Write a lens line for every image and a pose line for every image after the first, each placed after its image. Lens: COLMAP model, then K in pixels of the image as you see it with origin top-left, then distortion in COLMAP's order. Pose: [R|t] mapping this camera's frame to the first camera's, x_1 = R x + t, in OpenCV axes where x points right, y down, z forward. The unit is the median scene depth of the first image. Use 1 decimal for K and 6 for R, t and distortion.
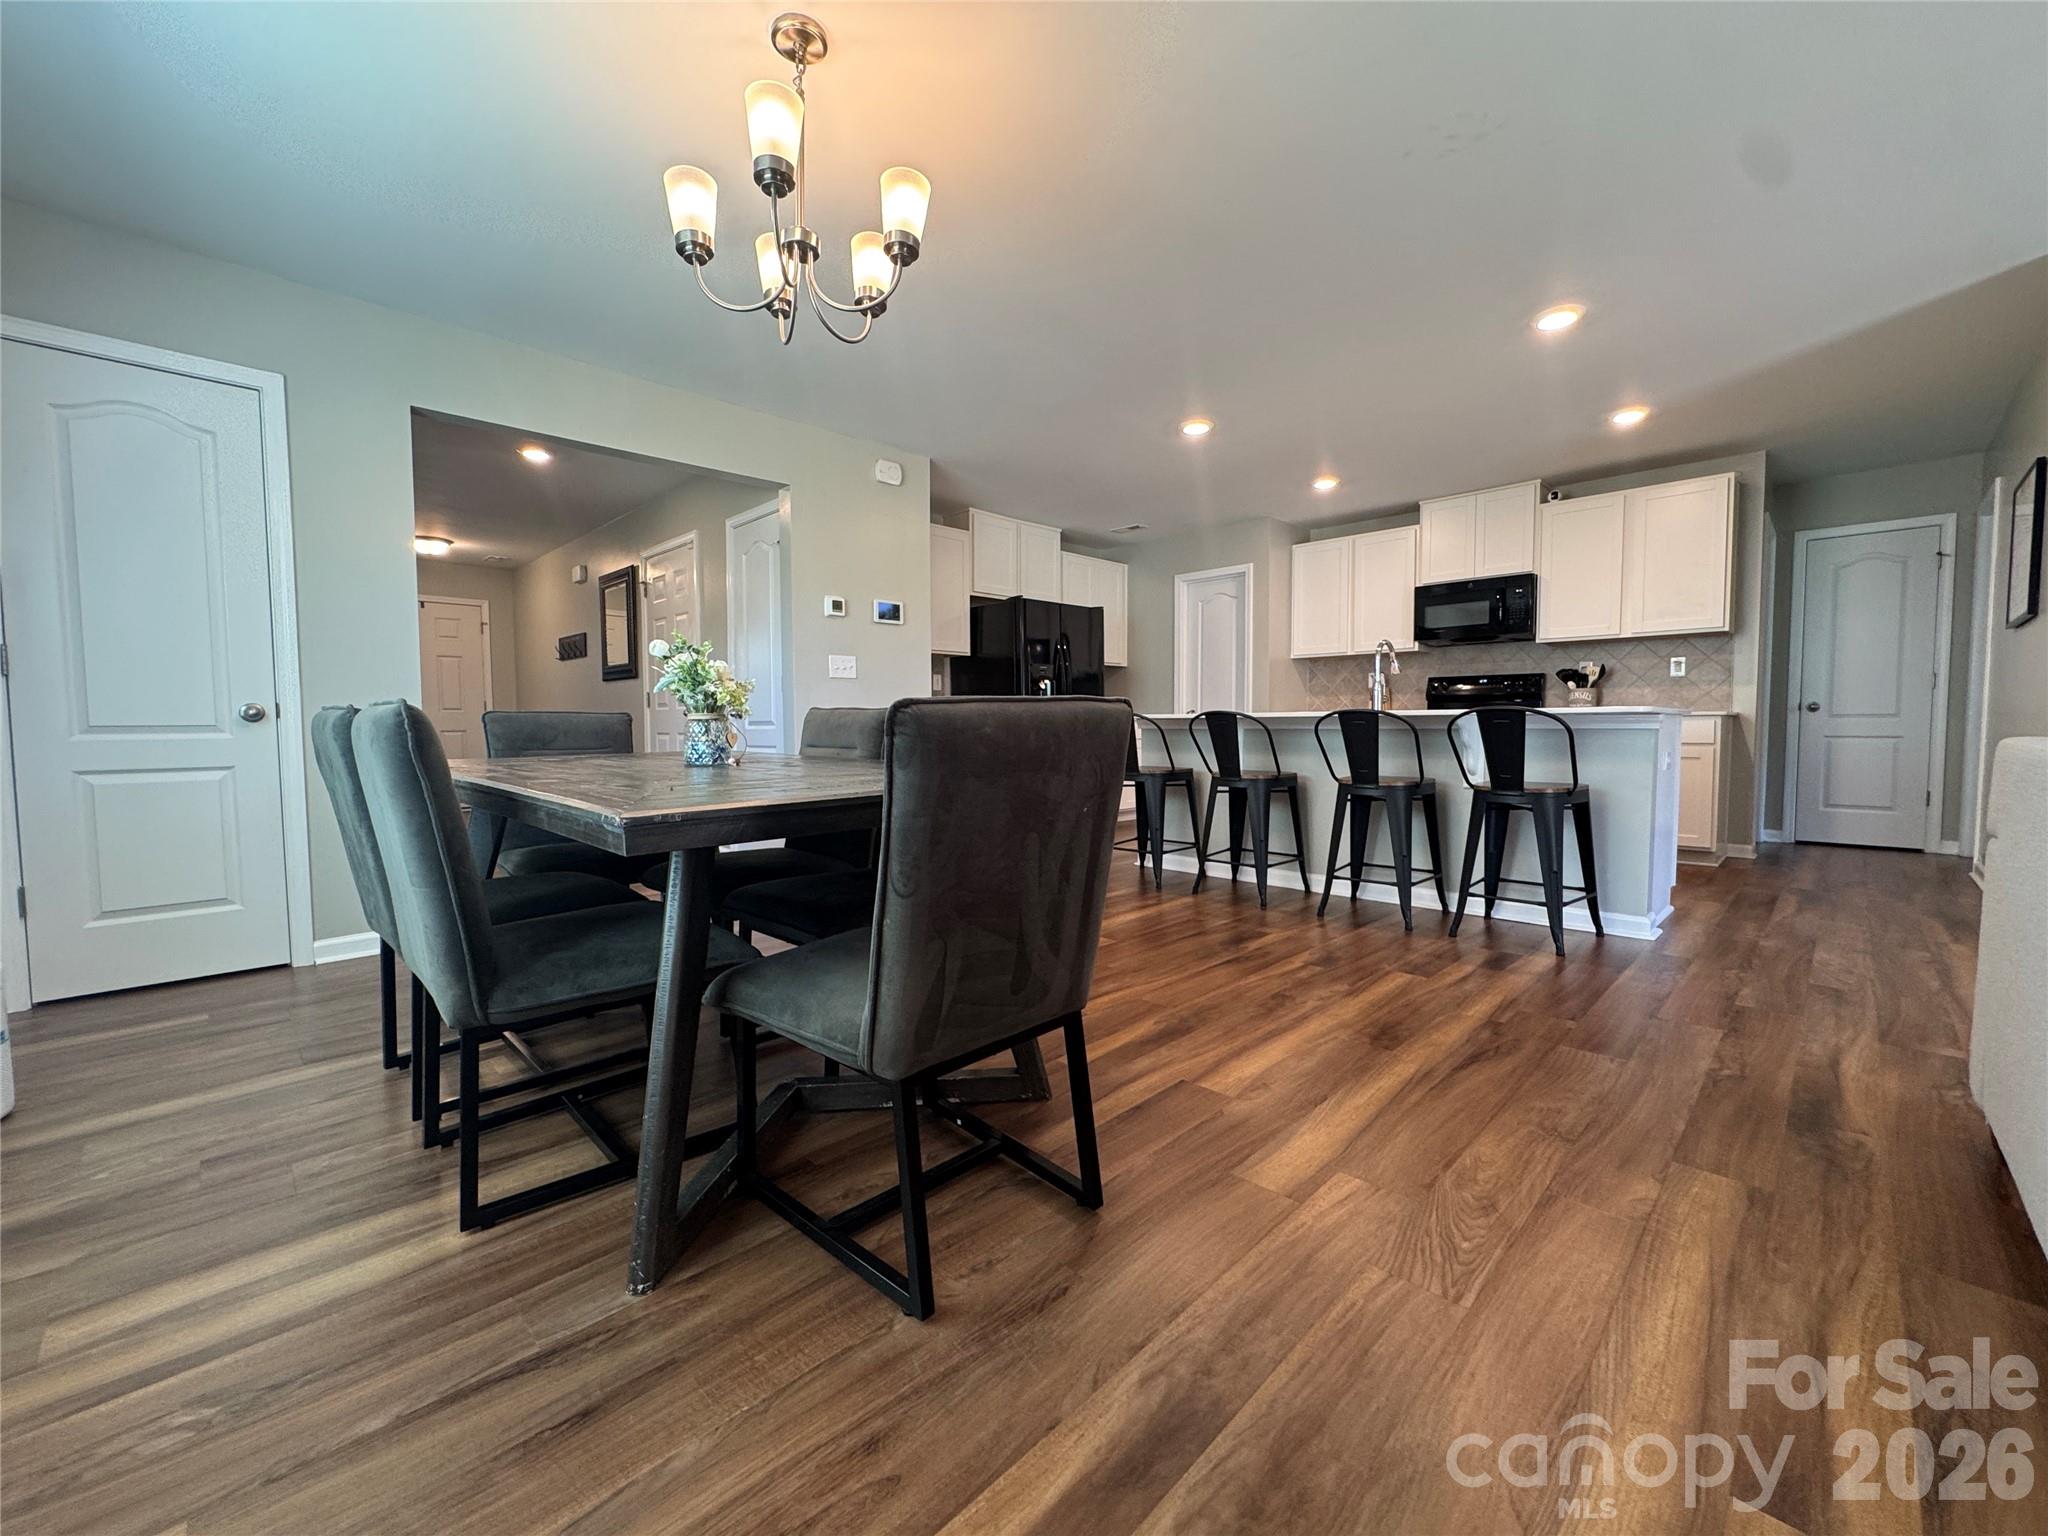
lens RADIAL K [[822.0, 0, 1024.0], [0, 822.0, 768.0], [0, 0, 1]] dist [-0.000386, -0.000070]
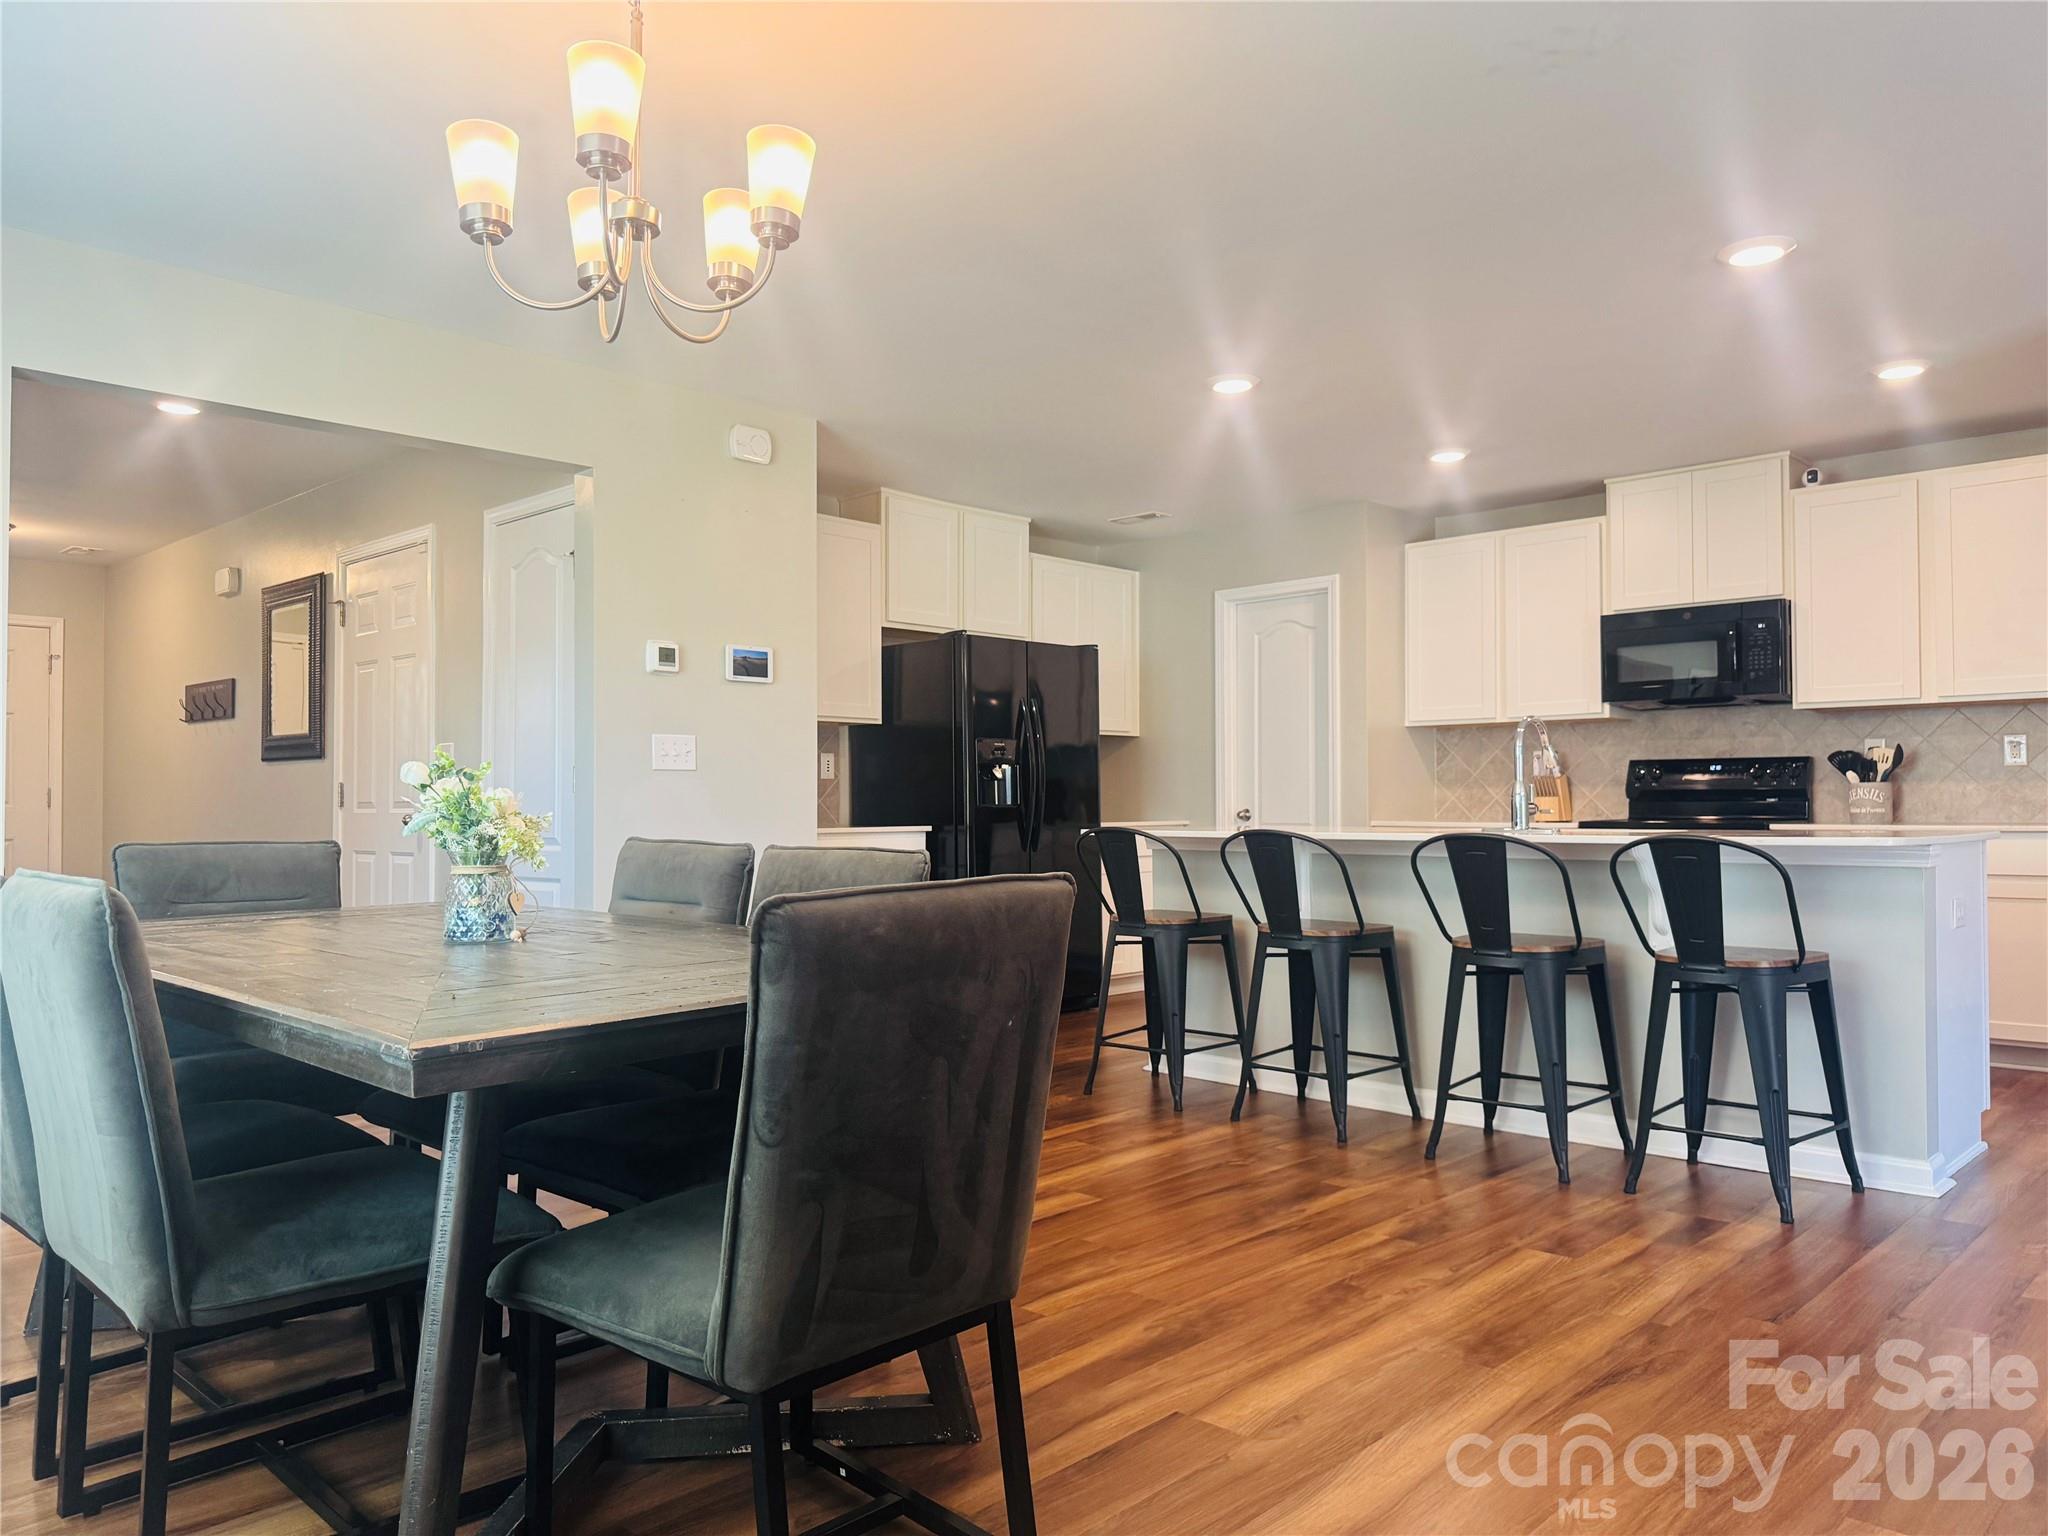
lens RADIAL K [[1444.0, 0, 1014.7], [0, 1444.0, 776.6], [0, 0, 1]] dist [0.105788, -0.165124]
pose [[0.999749, 0.001962, 0.022331, 0.022796], [-0.000307, 0.997267, -0.073878, -0.037745], [-0.022415, 0.073853, 0.997017, -0.169918]]
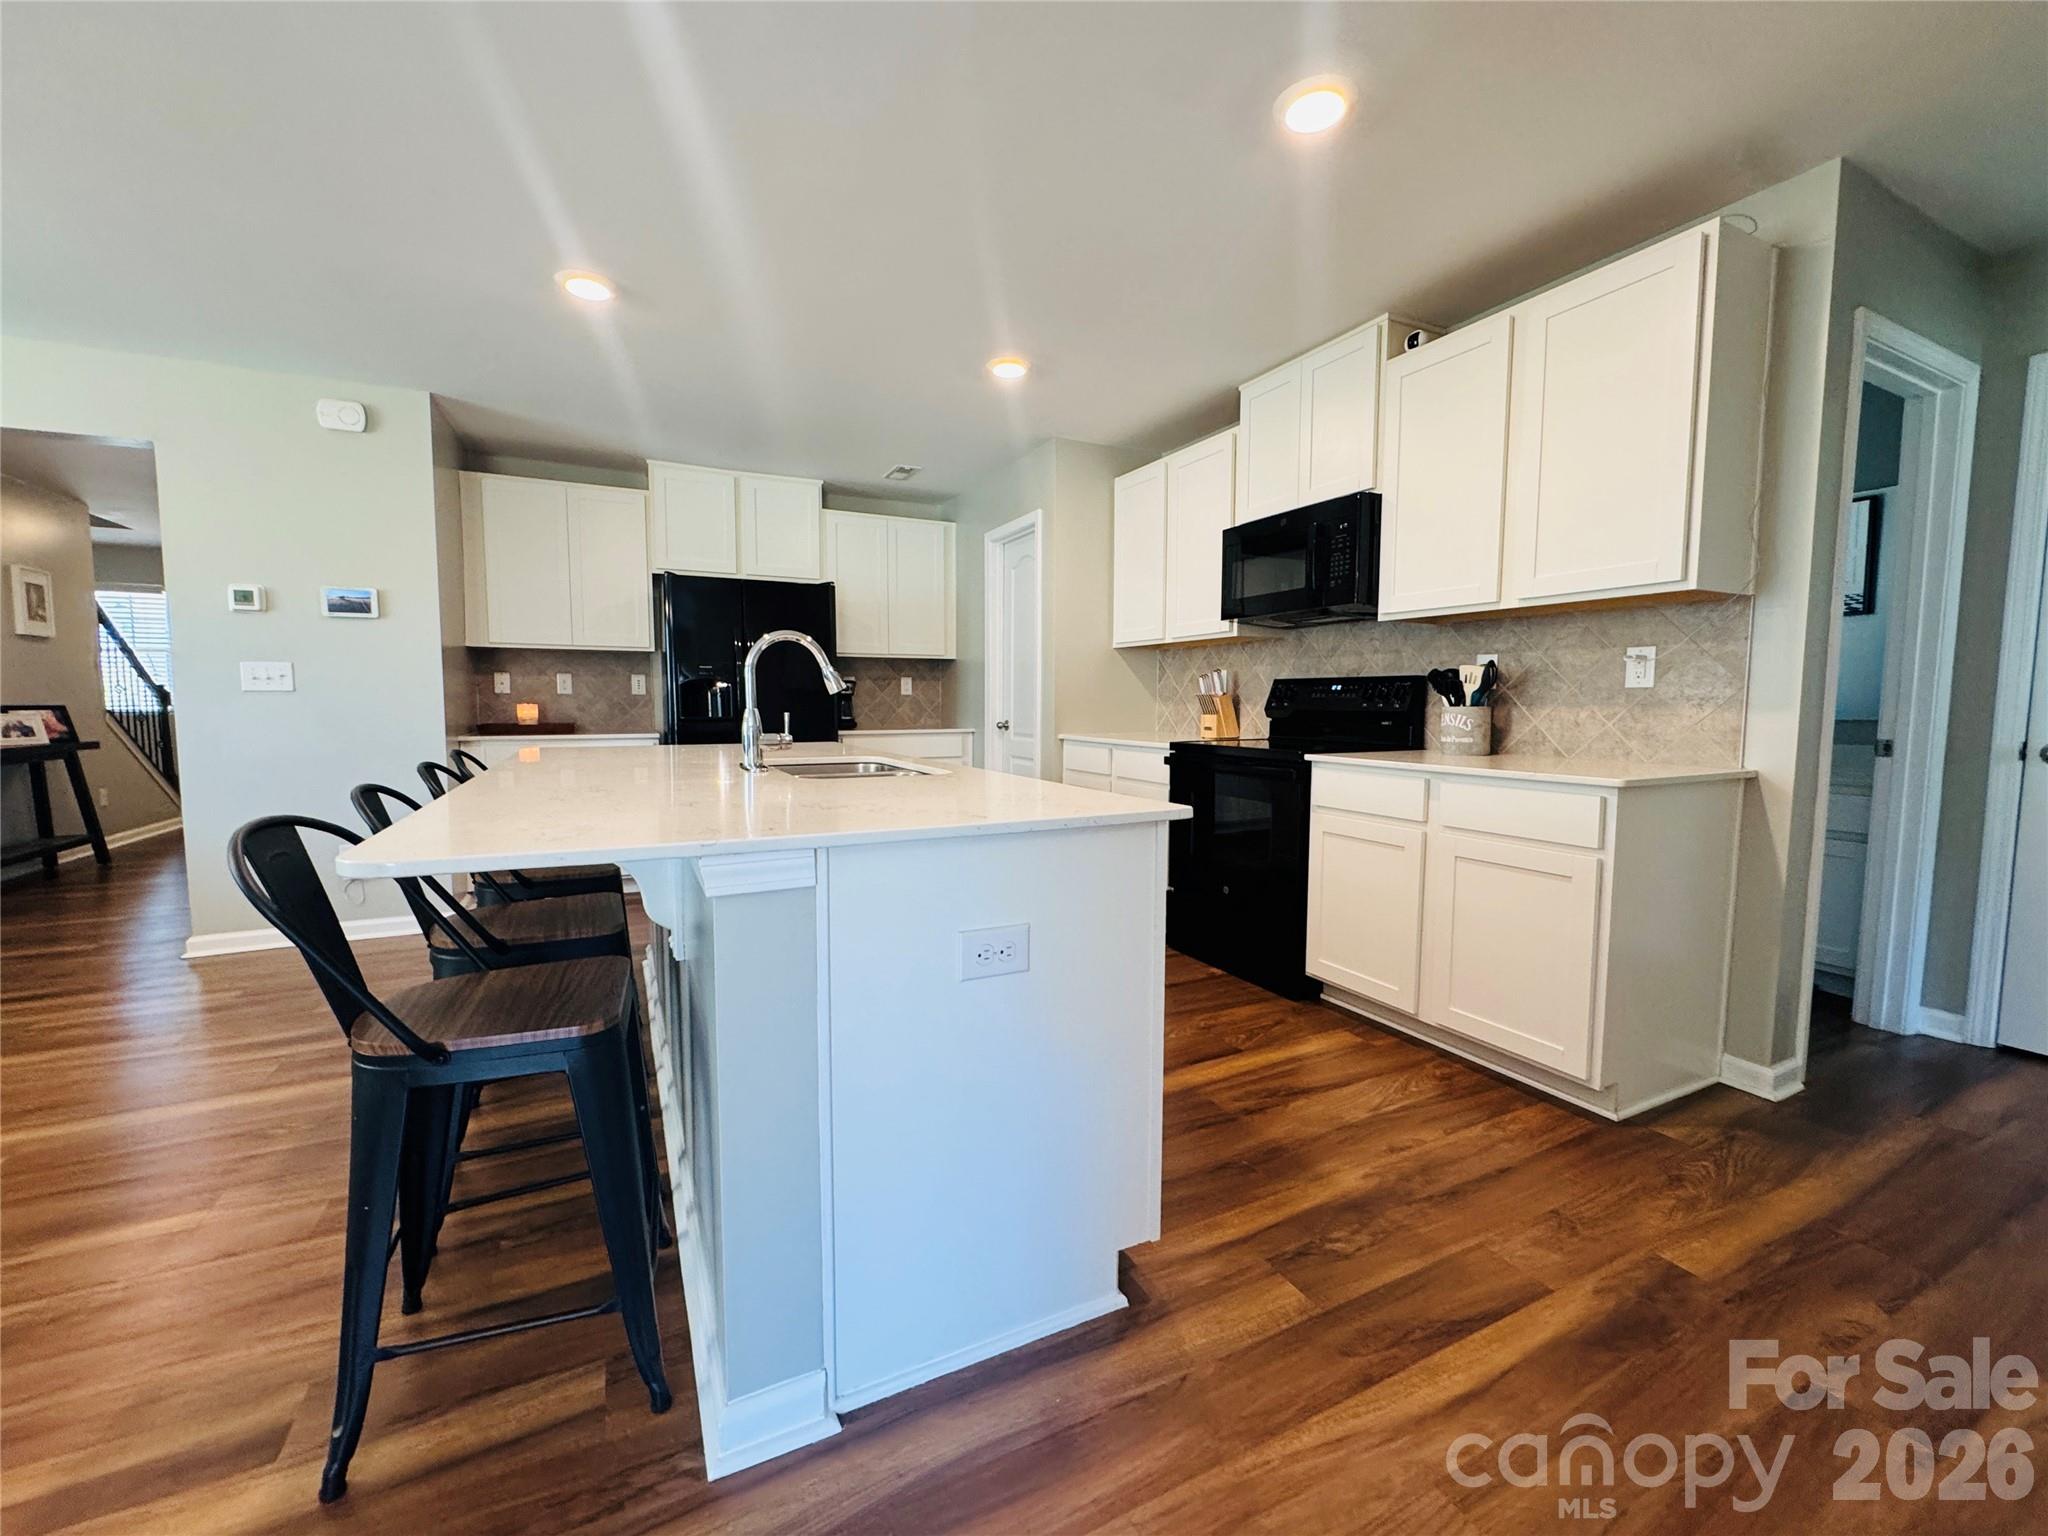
lens RADIAL K [[822.0, 0, 1024.0], [0, 822.0, 768.0], [0, 0, 1]] dist [-0.000386, -0.000070]
pose [[0.948204, 0.034554, -0.315778, 1.131148], [-0.025207, 0.999116, 0.033640, -0.132745], [0.316662, -0.023938, 0.948236, 0.800693]]
